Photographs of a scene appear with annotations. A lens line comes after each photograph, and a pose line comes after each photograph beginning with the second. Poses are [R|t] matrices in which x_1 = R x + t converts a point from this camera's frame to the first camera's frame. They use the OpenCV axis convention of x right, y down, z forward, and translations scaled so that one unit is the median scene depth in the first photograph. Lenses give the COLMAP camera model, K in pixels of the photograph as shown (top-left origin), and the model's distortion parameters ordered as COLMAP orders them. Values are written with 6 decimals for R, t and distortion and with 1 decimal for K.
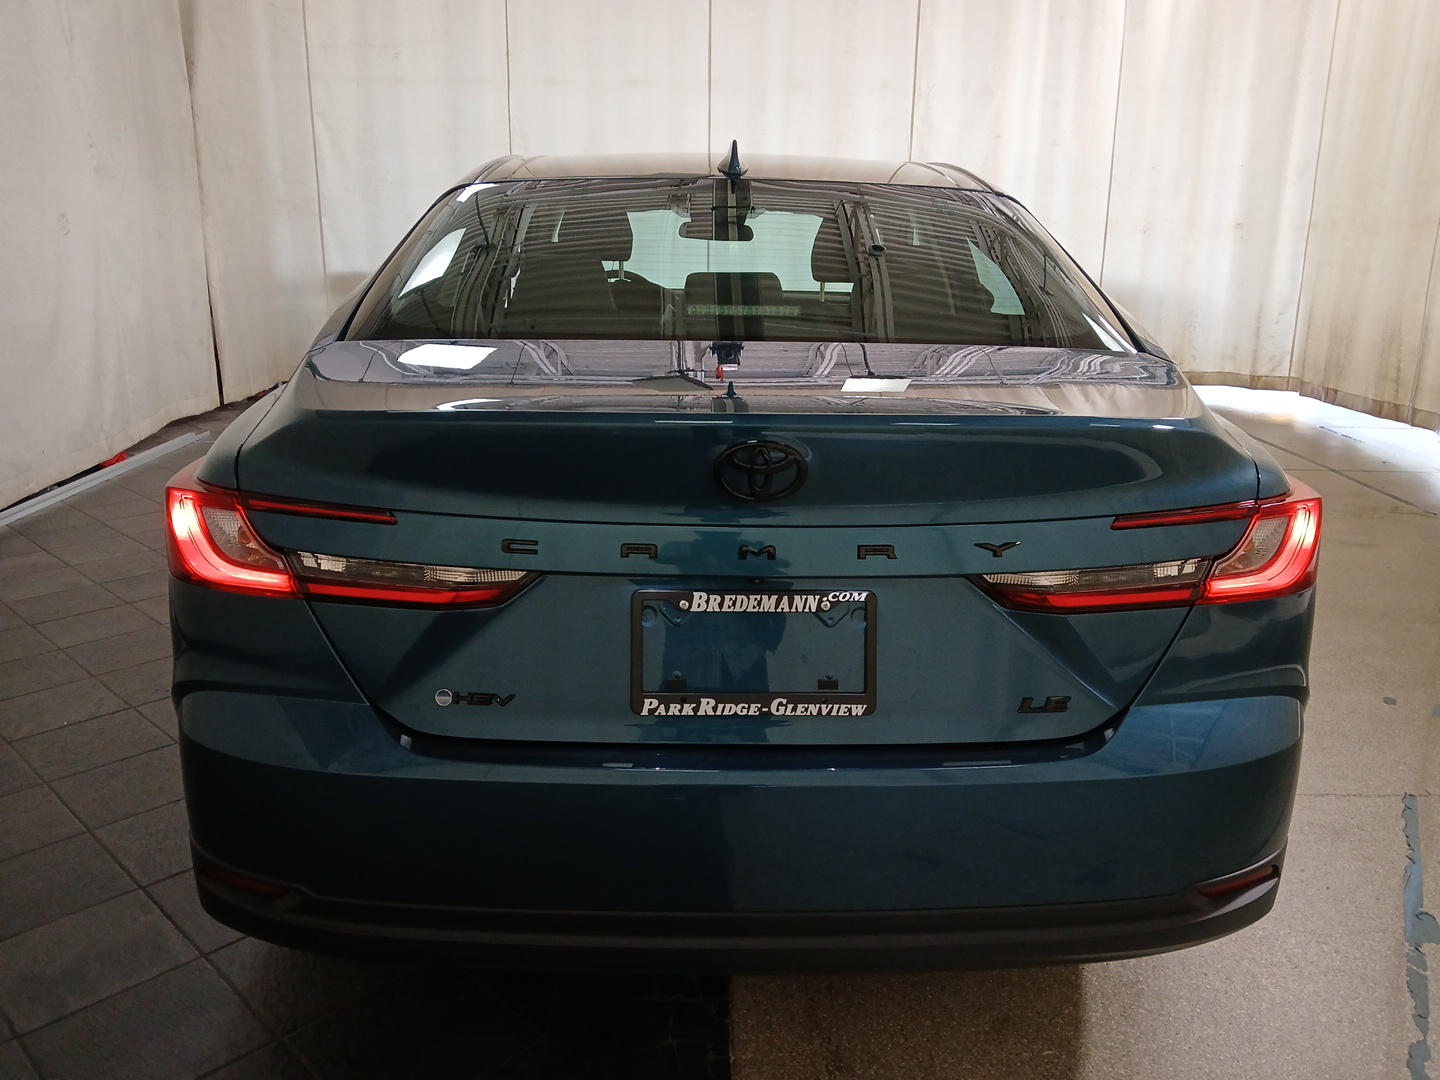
lens RADIAL K [[1104.4, 0, 720.0], [0, 1104.4, 540.0], [0, 0, 1]] dist [-0.010312, -0.003628]
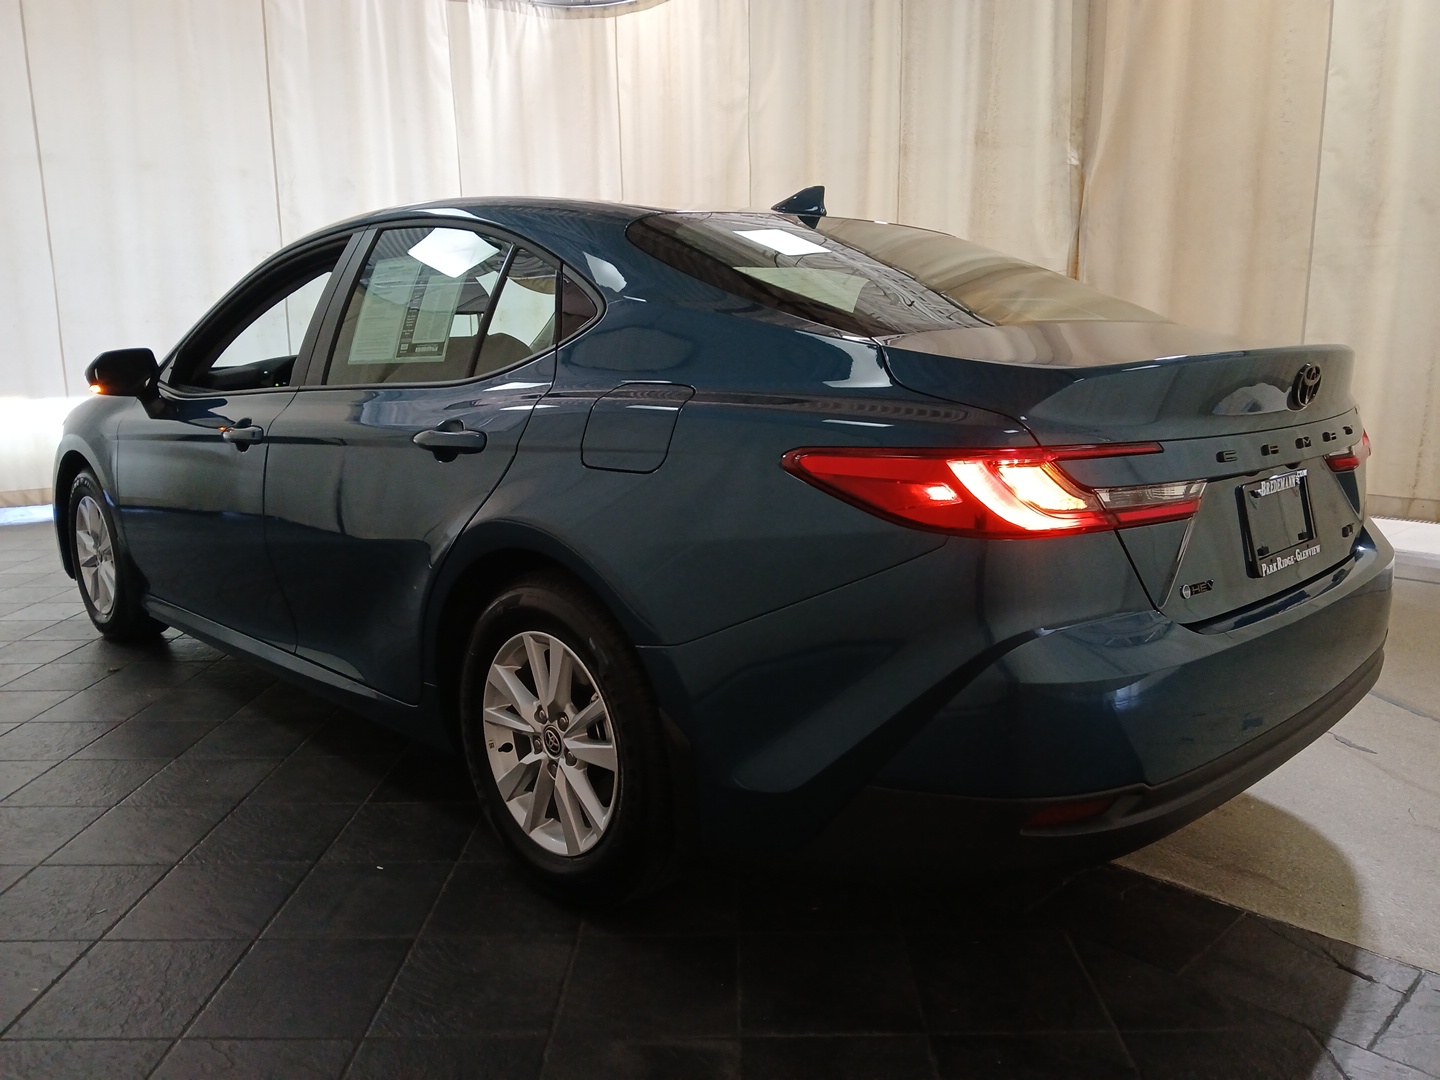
lens RADIAL K [[1104.4, 0, 720.0], [0, 1104.4, 540.0], [0, 0, 1]] dist [-0.010312, -0.003628]
pose [[0.742372, -0.152163, 0.652480, -1.370842], [0.212014, 0.977176, -0.013339, -0.006048], [-0.635558, 0.148237, 0.757689, 0.386184]]
